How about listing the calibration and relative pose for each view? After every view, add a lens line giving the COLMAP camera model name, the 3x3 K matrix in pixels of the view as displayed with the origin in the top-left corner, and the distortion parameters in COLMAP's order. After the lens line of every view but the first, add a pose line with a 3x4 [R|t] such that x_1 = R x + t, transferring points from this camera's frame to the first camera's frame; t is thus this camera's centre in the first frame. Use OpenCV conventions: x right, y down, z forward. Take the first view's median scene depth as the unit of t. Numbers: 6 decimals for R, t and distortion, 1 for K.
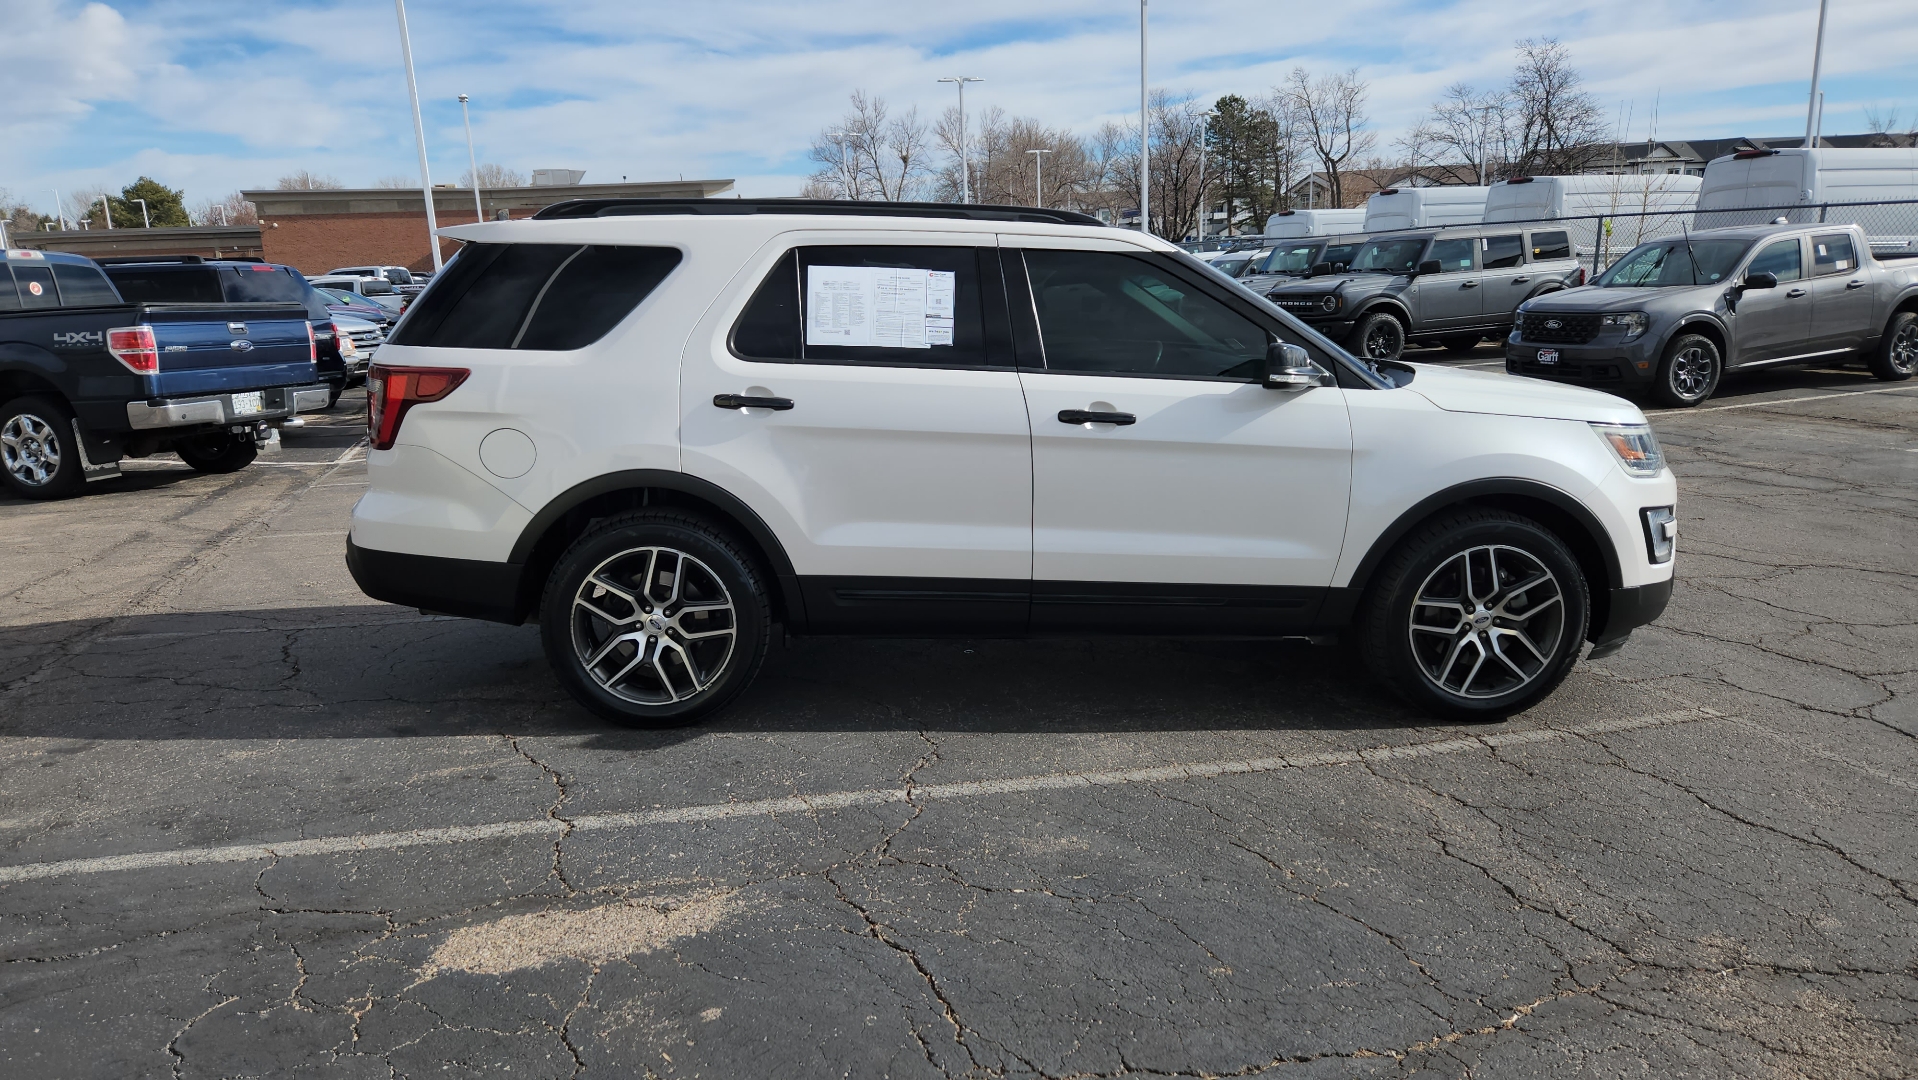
lens RADIAL K [[1290.7, 0, 900.7], [0, 1290.7, 534.8], [0, 0, 1]] dist [0.073856, -0.067232]
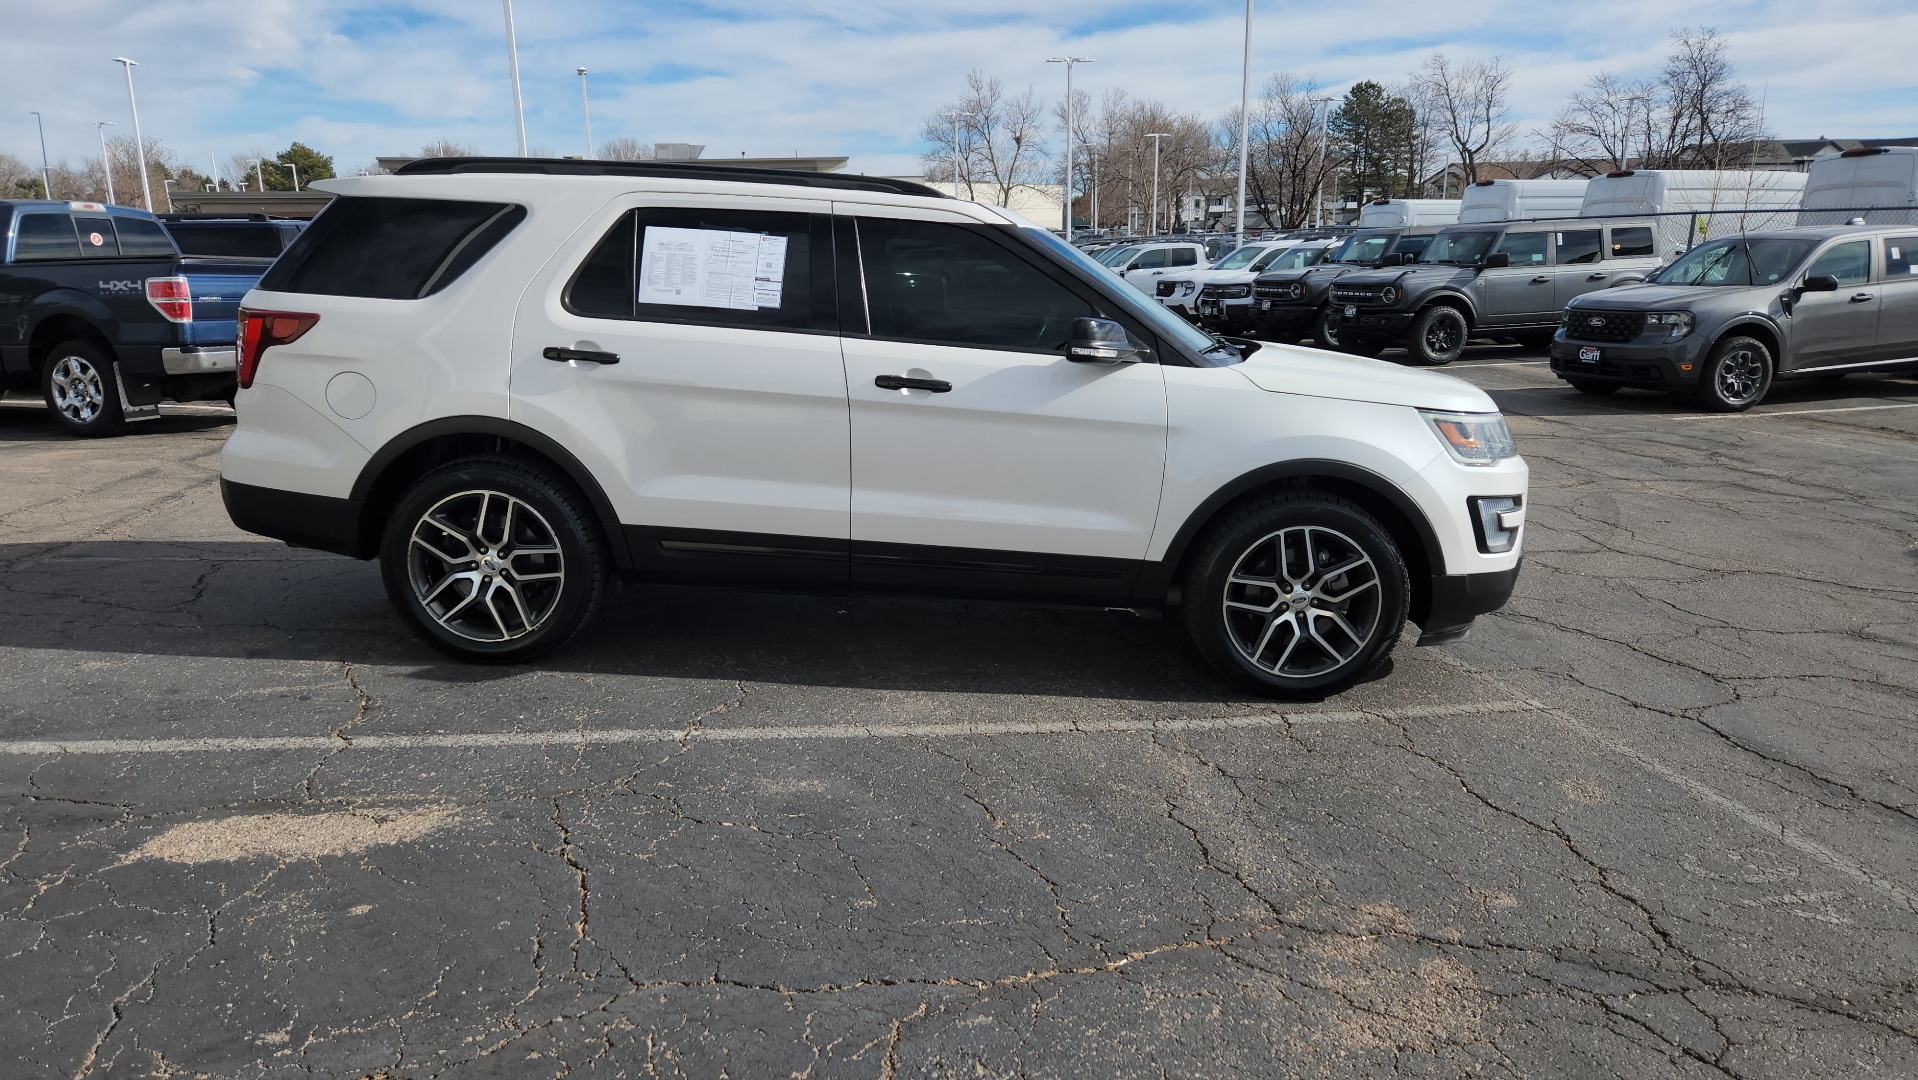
lens RADIAL K [[1287.8, 0, 915.1], [0, 1287.8, 539.1], [0, 0, 1]] dist [0.070954, -0.061272]
pose [[0.995870, 0.046149, -0.078186, 0.228100], [-0.044802, 0.998817, 0.018896, 0.012553], [0.078966, -0.015315, 0.996760, -0.019868]]
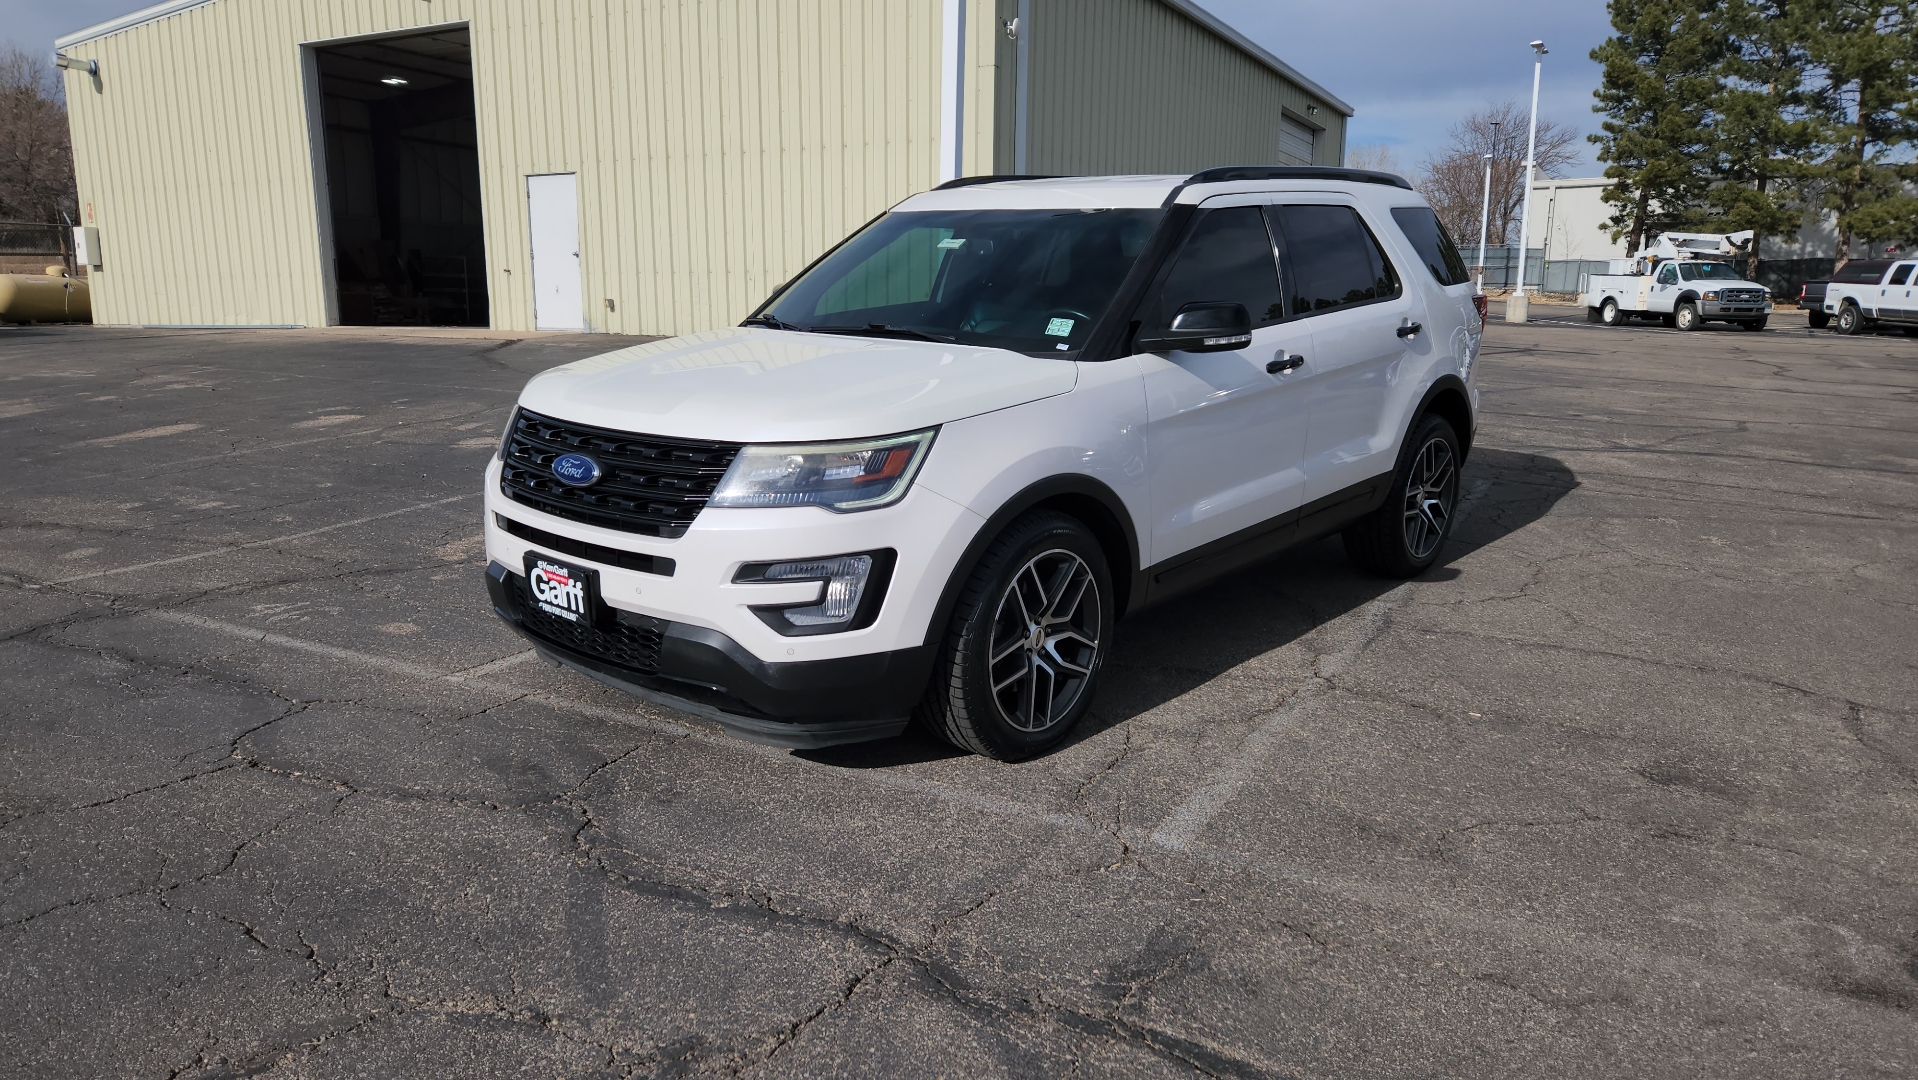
lens RADIAL K [[1269.6, 0, 922.9], [0, 1269.6, 538.6], [0, 0, 1]] dist [0.074334, -0.058398]
pose [[-0.709184, 0.161382, -0.686304, 1.041979], [-0.136229, 0.923737, 0.357984, -0.364738], [0.691737, 0.347371, -0.633114, 1.875230]]
